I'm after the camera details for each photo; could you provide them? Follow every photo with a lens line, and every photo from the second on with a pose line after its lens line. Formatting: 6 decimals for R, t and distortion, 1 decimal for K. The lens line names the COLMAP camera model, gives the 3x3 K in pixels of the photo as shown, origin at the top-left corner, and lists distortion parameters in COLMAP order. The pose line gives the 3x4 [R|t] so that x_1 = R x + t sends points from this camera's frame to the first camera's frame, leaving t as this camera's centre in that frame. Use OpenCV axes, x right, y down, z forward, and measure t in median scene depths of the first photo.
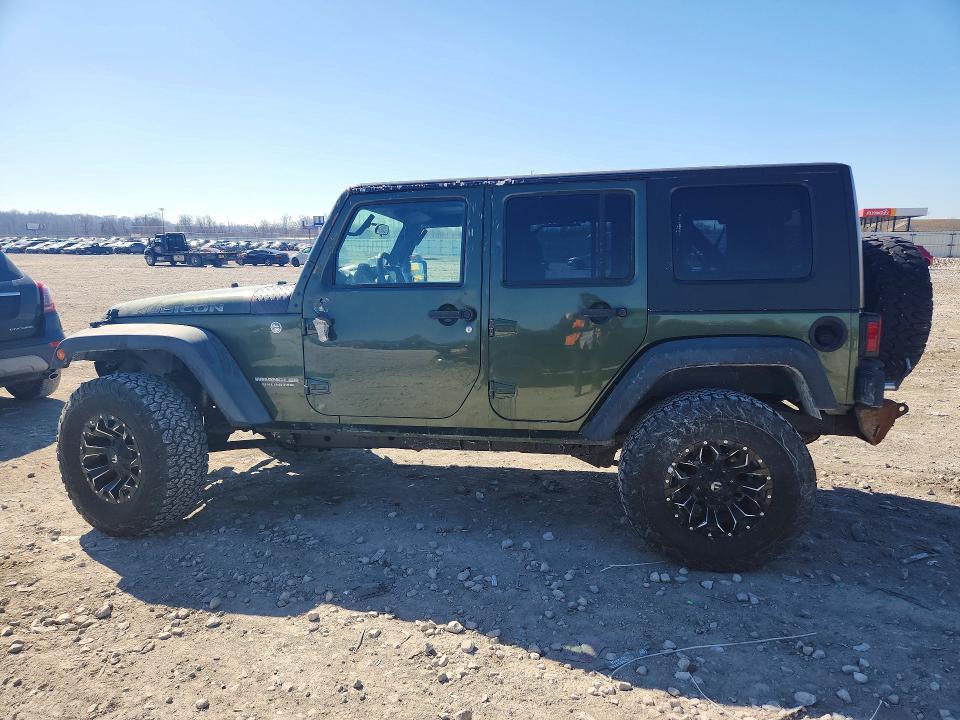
lens RADIAL K [[619.2, 0, 479.0], [0, 619.2, 357.8], [0, 0, 1]] dist [0.010023, -0.005909]
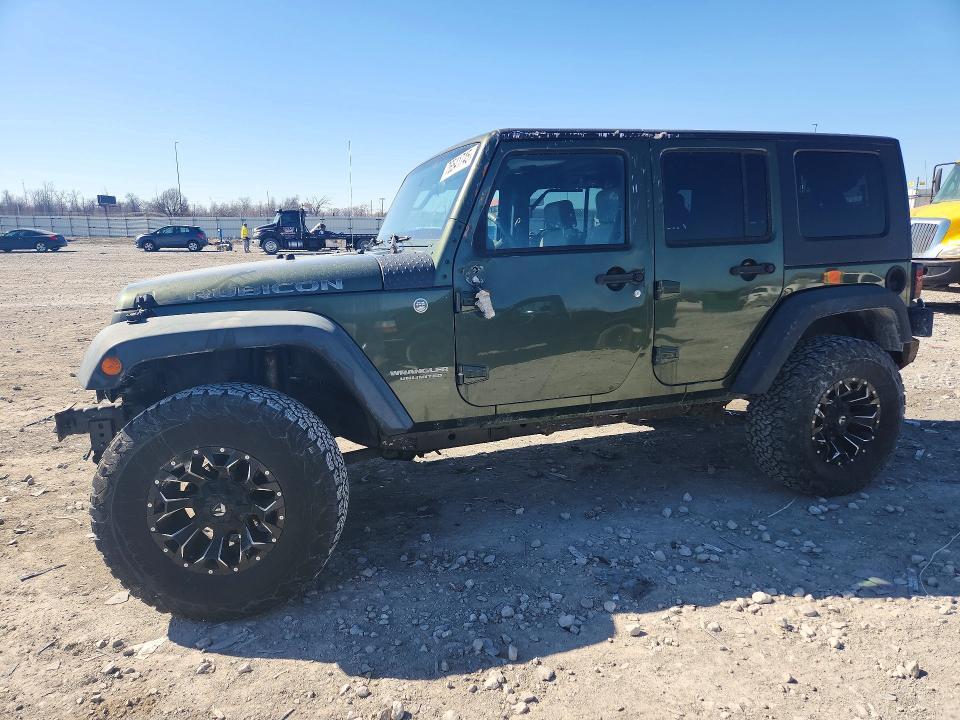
lens RADIAL K [[619.2, 0, 479.4], [0, 619.2, 361.5], [0, 0, 1]] dist [0.010023, -0.005909]
pose [[0.889390, -0.099340, 0.446226, -0.655445], [0.085695, 0.995030, 0.050714, -0.011619], [-0.449046, -0.006865, 0.893482, 0.271658]]
